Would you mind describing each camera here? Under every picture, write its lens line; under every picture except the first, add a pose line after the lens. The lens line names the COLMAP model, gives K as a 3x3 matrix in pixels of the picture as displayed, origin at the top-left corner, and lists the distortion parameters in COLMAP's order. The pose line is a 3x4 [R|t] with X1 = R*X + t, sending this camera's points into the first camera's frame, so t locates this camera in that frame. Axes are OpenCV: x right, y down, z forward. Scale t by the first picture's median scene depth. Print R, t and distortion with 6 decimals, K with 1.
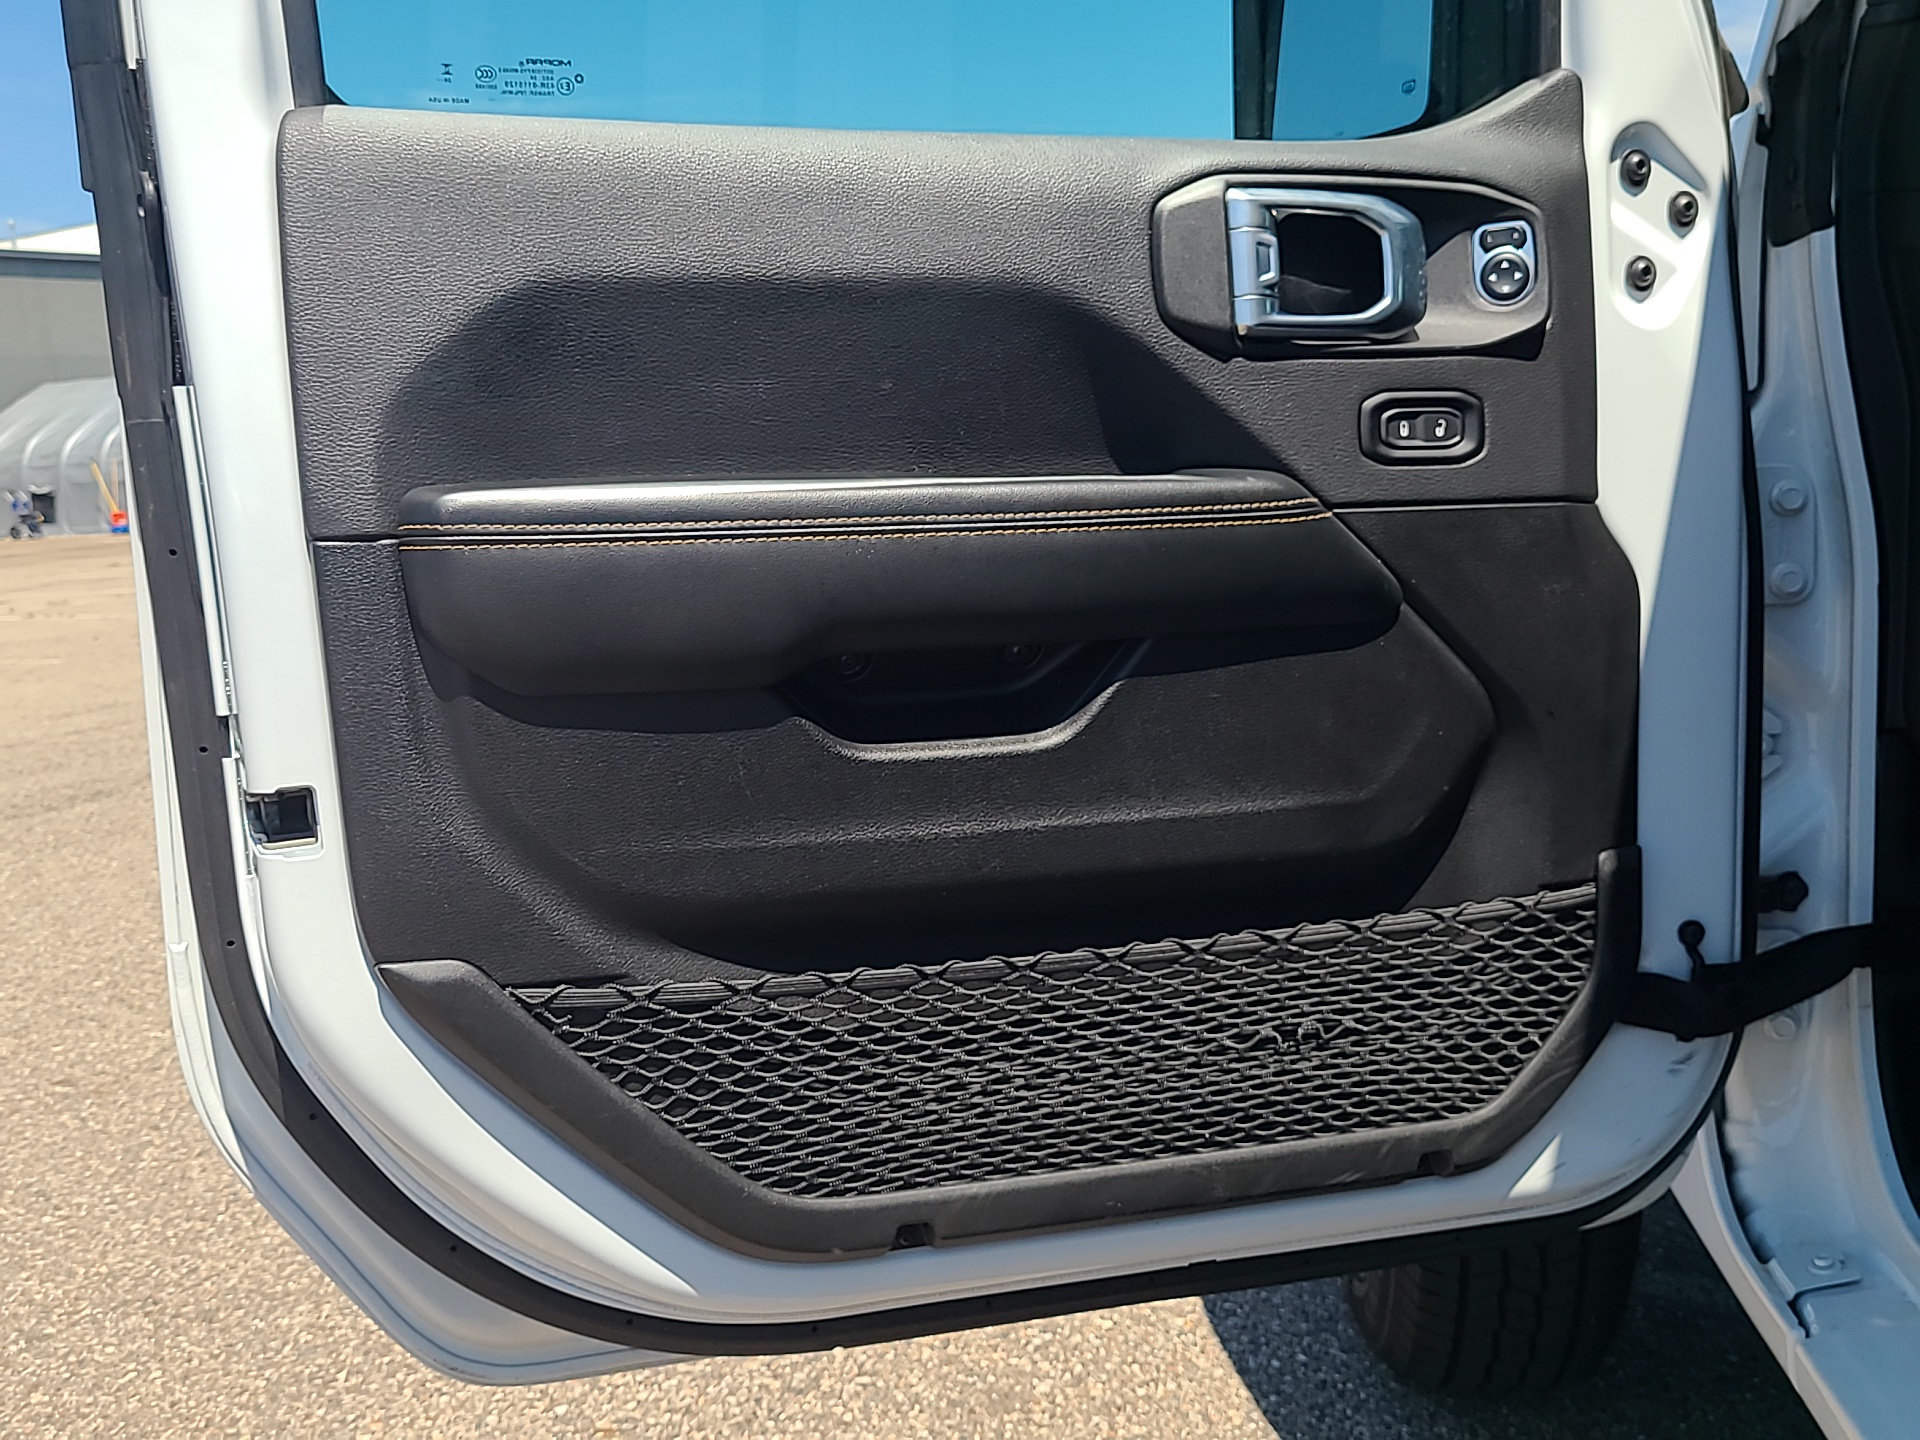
lens RADIAL K [[1492.0, 0, 956.4], [0, 1492.0, 723.8], [0, 0, 1]] dist [0.045399, -0.041591]
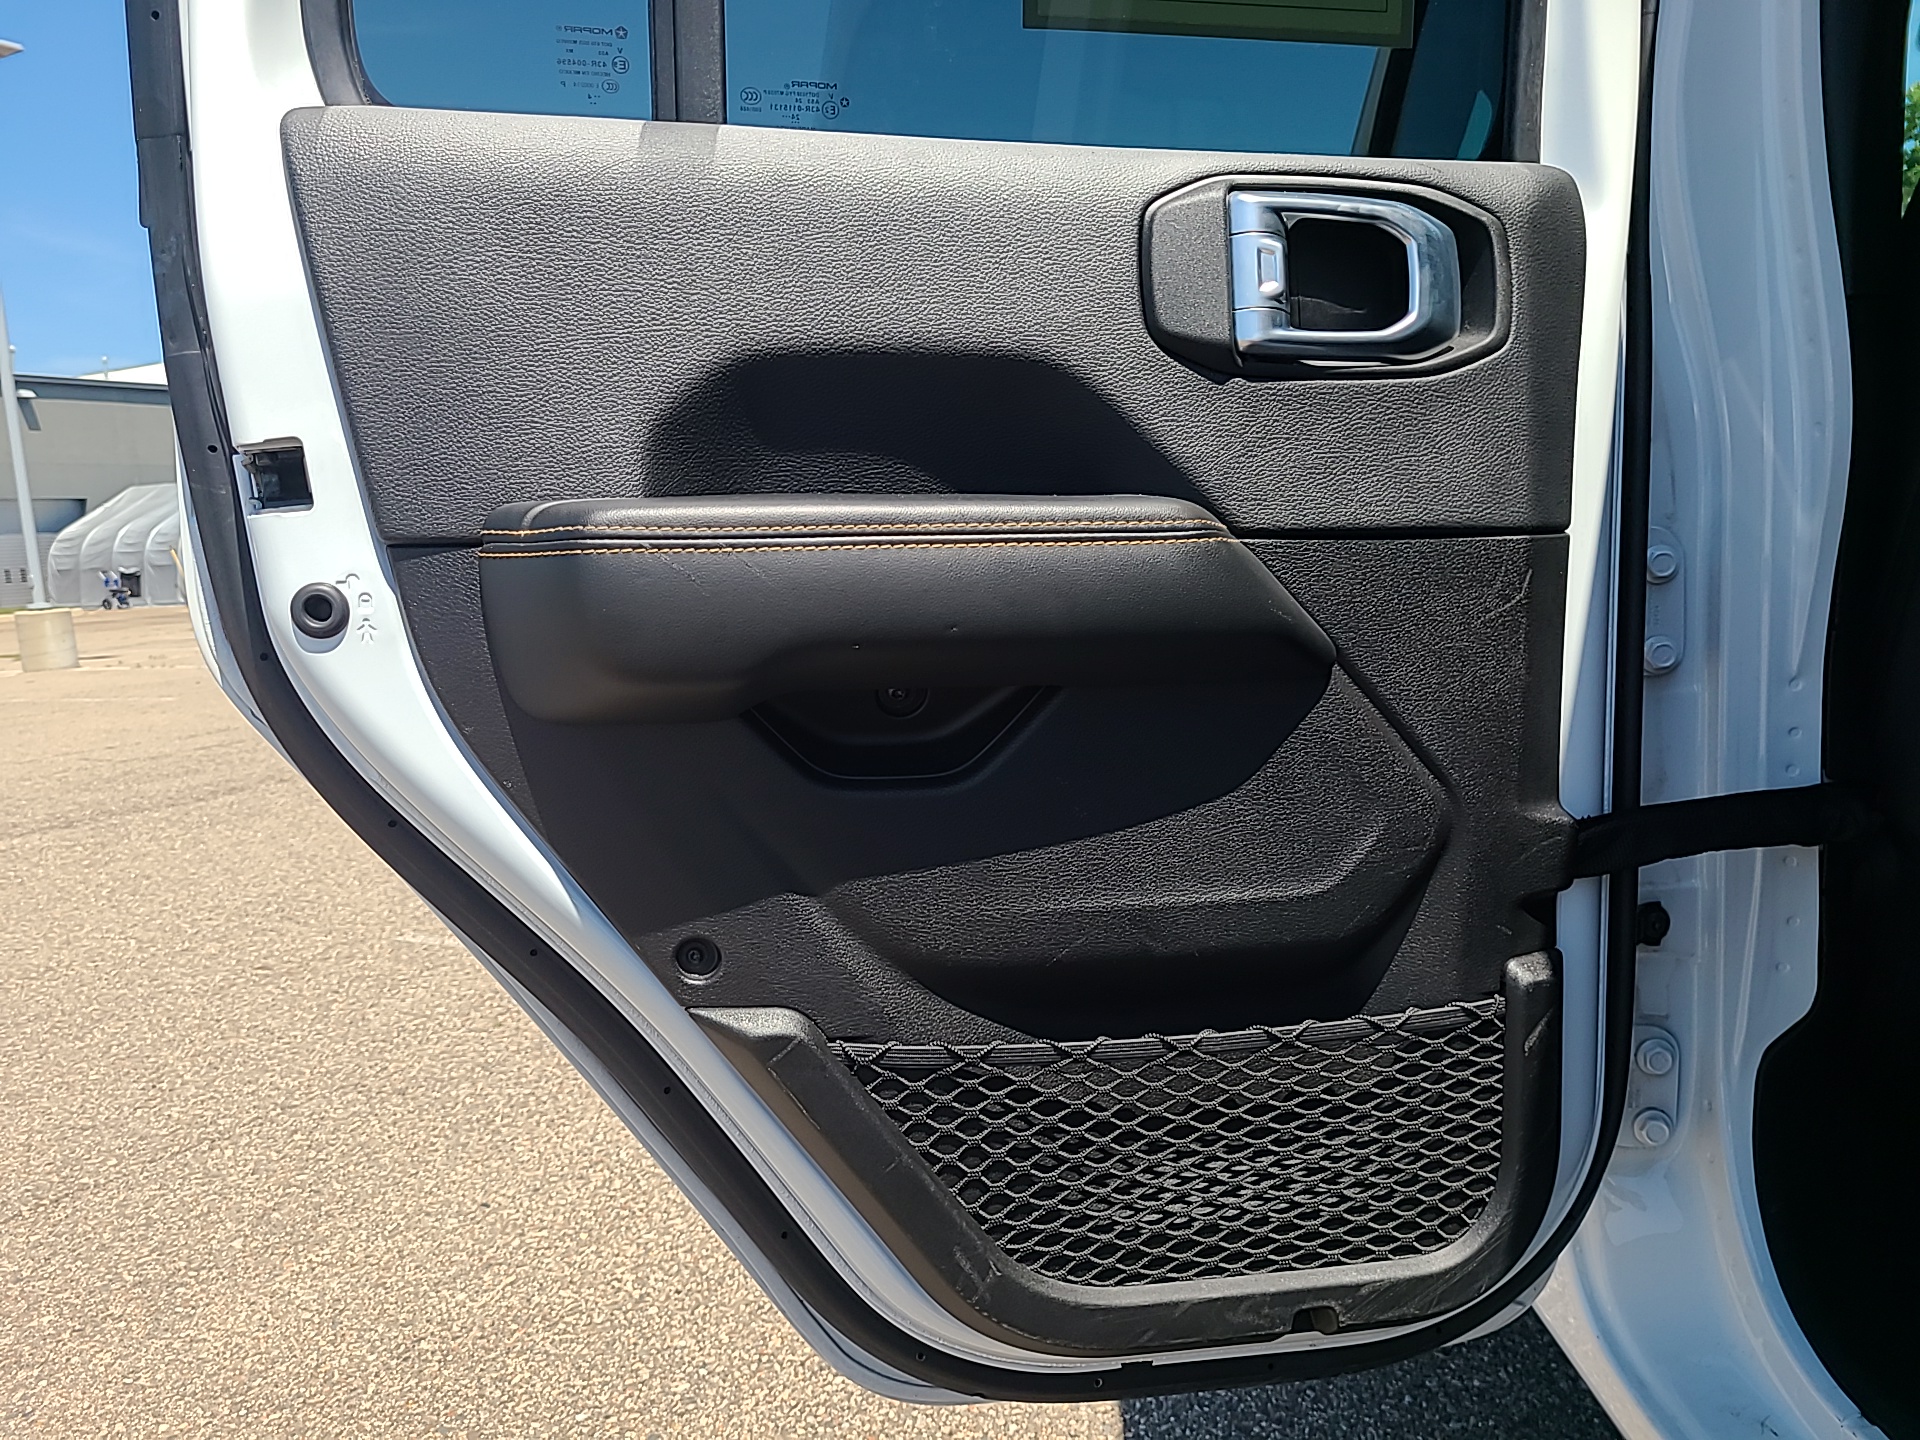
lens RADIAL K [[1492.0, 0, 961.9], [0, 1492.0, 723.9], [0, 0, 1]] dist [0.045399, -0.041591]
pose [[0.995695, -0.006099, 0.092489, -0.049610], [0.012310, 0.997695, -0.066729, 0.094989], [-0.091868, 0.067580, 0.993475, -0.442085]]
